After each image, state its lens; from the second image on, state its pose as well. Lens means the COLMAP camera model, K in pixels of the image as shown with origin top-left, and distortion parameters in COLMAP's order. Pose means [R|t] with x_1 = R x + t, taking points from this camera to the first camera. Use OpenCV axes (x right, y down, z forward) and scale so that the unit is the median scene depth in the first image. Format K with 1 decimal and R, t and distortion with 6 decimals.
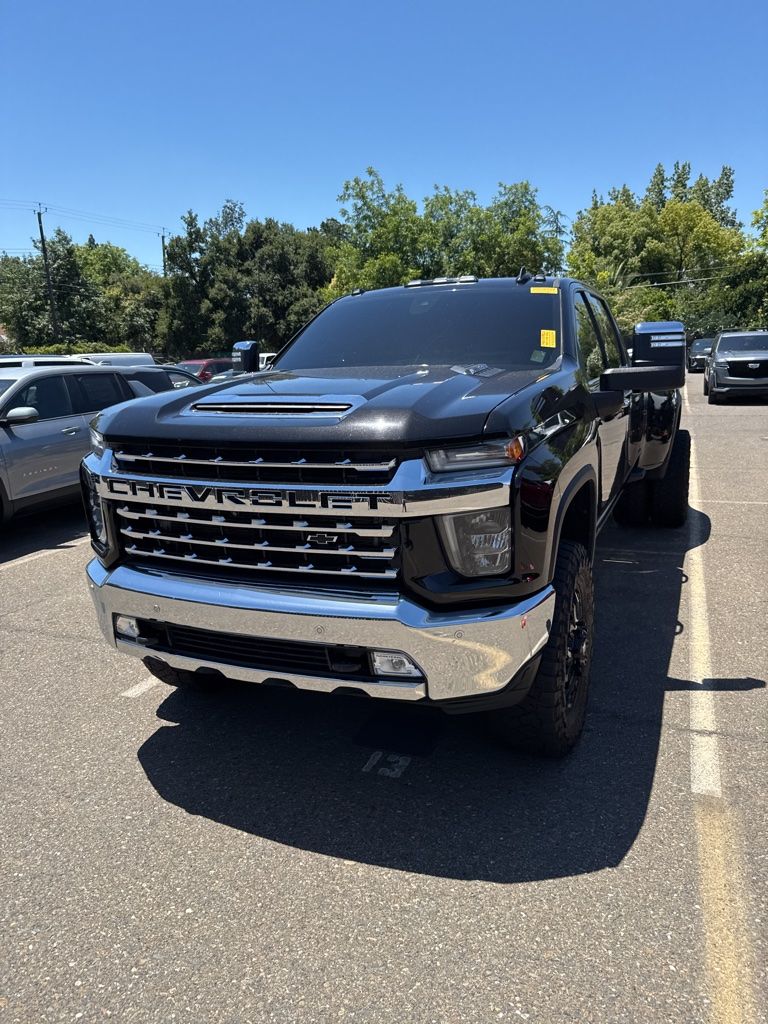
lens RADIAL K [[721.4, 0, 392.7], [0, 721.4, 515.8], [0, 0, 1]] dist [0.052538, -0.100653]
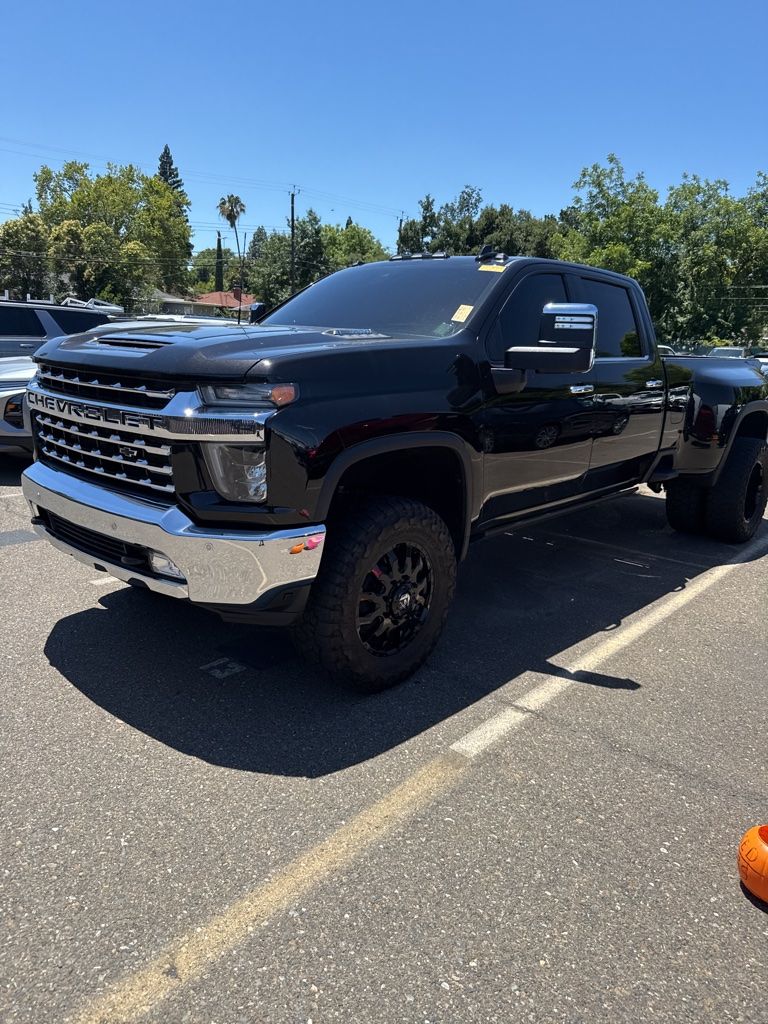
lens RADIAL K [[723.8, 0, 384.0], [0, 723.8, 512.0], [0, 0, 1]] dist [0.018018, -0.032910]
pose [[0.944830, 0.147791, -0.292325, 0.033735], [-0.144626, 0.988951, 0.032534, 0.001497], [0.293903, 0.011538, 0.955765, -0.001524]]
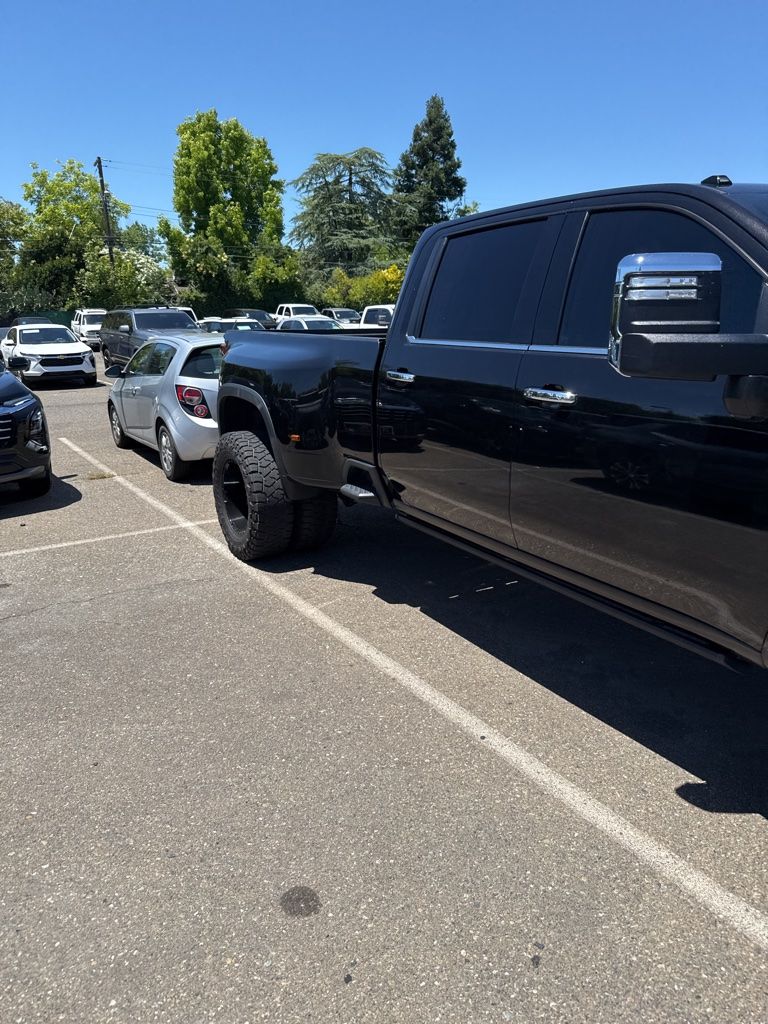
lens RADIAL K [[727.6, 0, 388.9], [0, 727.6, 513.2], [0, 0, 1]] dist [0.048849, -0.084714]
pose [[0.587664, -0.182597, 0.788231, -0.063070], [0.169064, 0.980409, 0.101071, -0.015063], [-0.791245, 0.073866, 0.607022, 0.082057]]
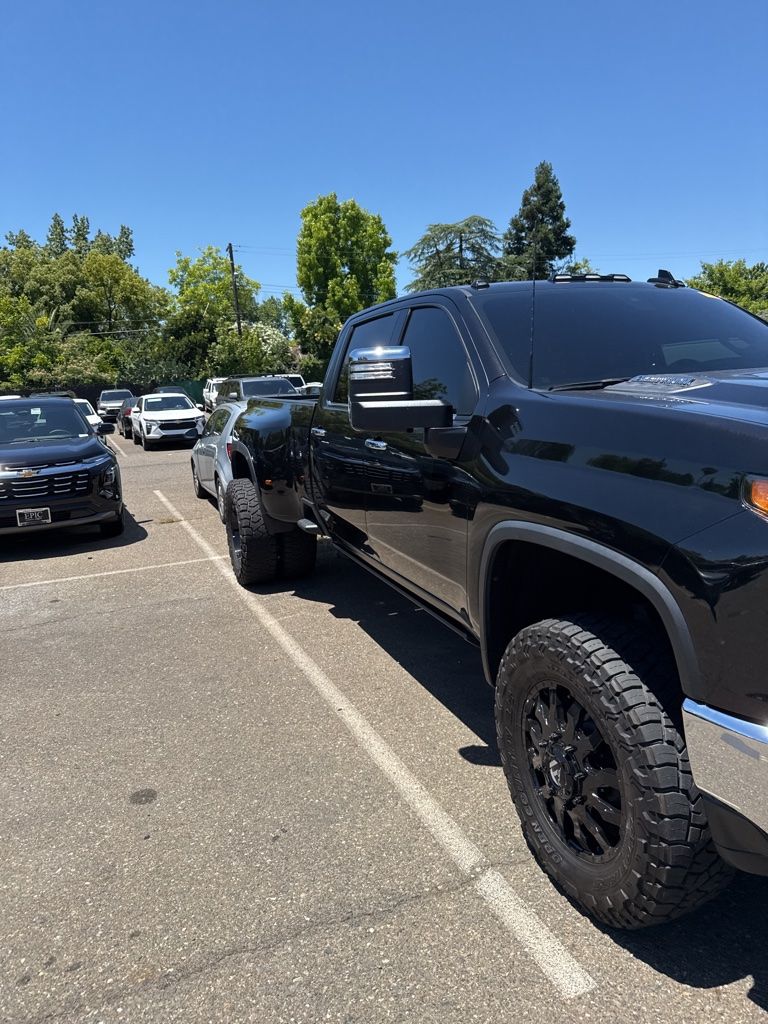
lens RADIAL K [[715.4, 0, 387.7], [0, 715.4, 516.8], [0, 0, 1]] dist [0.102845, -0.207696]
pose [[0.716141, -0.131502, 0.685455, -0.060388], [0.176922, 0.984217, 0.003976, -0.009033], [-0.675159, 0.118425, 0.728104, 0.052201]]
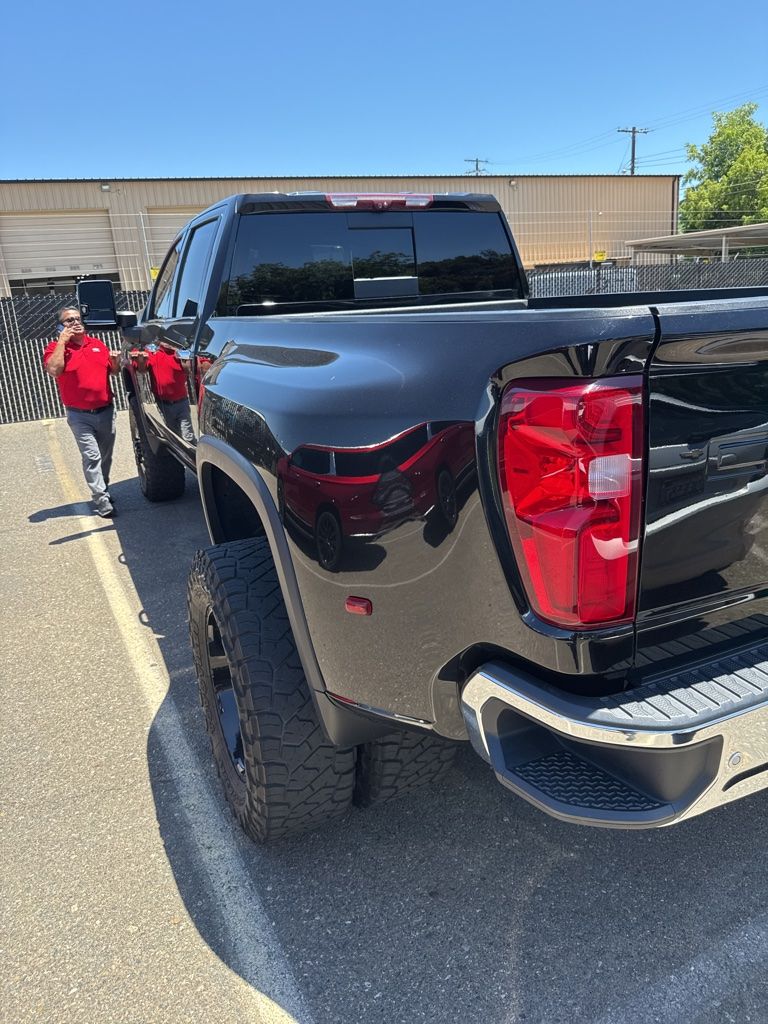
lens RADIAL K [[776.3, 0, 384.0], [0, 776.3, 512.0], [0, 0, 1]] dist [-0.001720, -0.091950]
pose [[-0.681013, 0.257730, -0.685417, 0.082049], [-0.088033, 0.900411, 0.426039, -0.039101], [0.726960, 0.350478, -0.590503, 0.175699]]
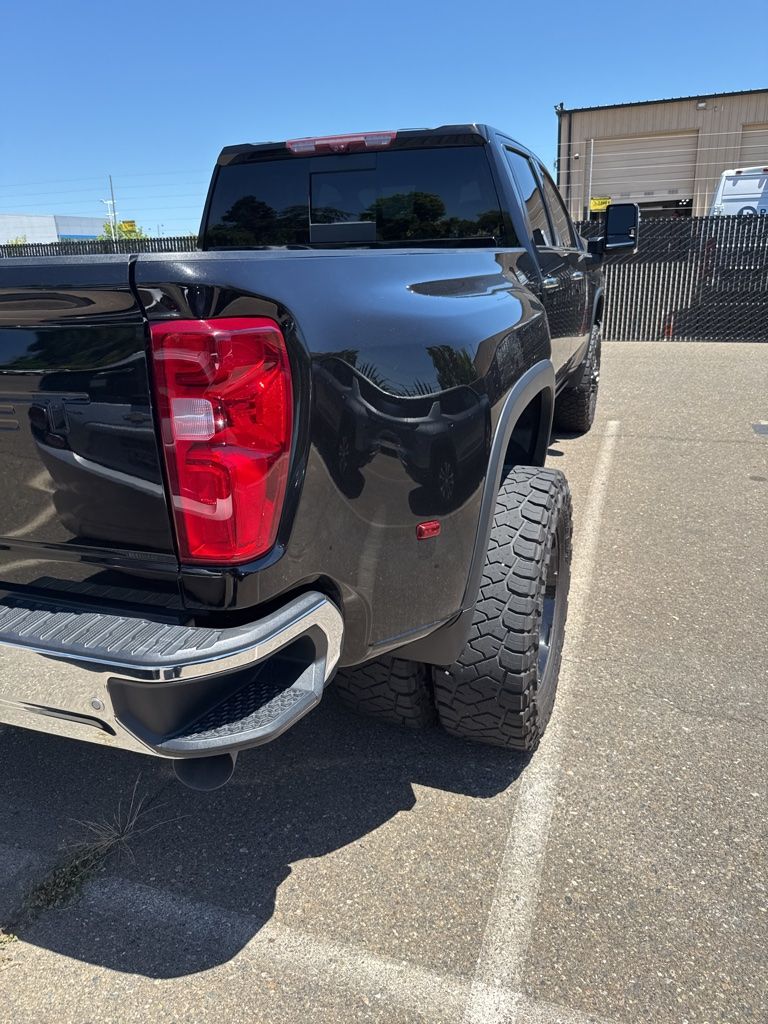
lens RADIAL K [[731.4, 0, 378.1], [0, 731.4, 516.7], [0, 0, 1]] dist [-0.006226, -0.003489]
pose [[-0.997449, 0.070102, -0.013494, 0.018717], [0.051721, 0.839911, 0.540255, -0.041973], [0.049207, 0.538178, -0.841393, 0.200290]]
